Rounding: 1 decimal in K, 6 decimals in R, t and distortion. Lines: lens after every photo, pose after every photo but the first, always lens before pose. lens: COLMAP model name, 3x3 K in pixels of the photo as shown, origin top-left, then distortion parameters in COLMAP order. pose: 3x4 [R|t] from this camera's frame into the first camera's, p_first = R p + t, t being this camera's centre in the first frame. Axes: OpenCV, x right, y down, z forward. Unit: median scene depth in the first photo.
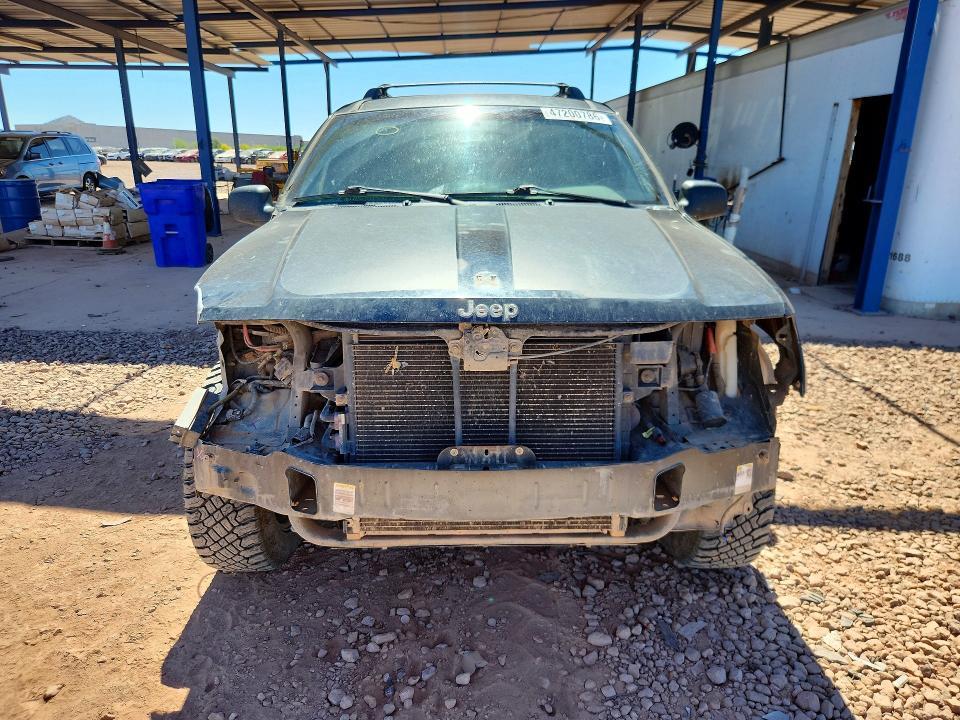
lens RADIAL K [[658.4, 0, 477.9], [0, 658.4, 365.1], [0, 0, 1]] dist [0.011148, -0.001305]
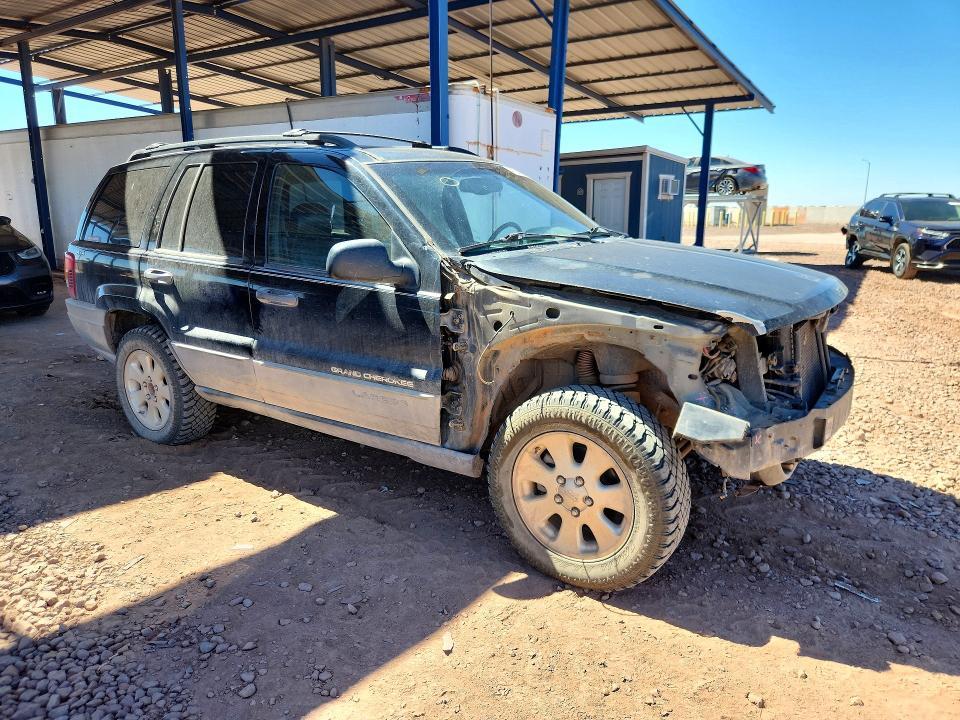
lens RADIAL K [[658.4, 0, 479.5], [0, 658.4, 354.3], [0, 0, 1]] dist [0.011148, -0.001305]
pose [[0.580102, -0.187422, 0.792688, -0.850319], [0.246486, 0.967933, 0.048474, -0.113995], [-0.776354, 0.167267, 0.607697, 0.300799]]
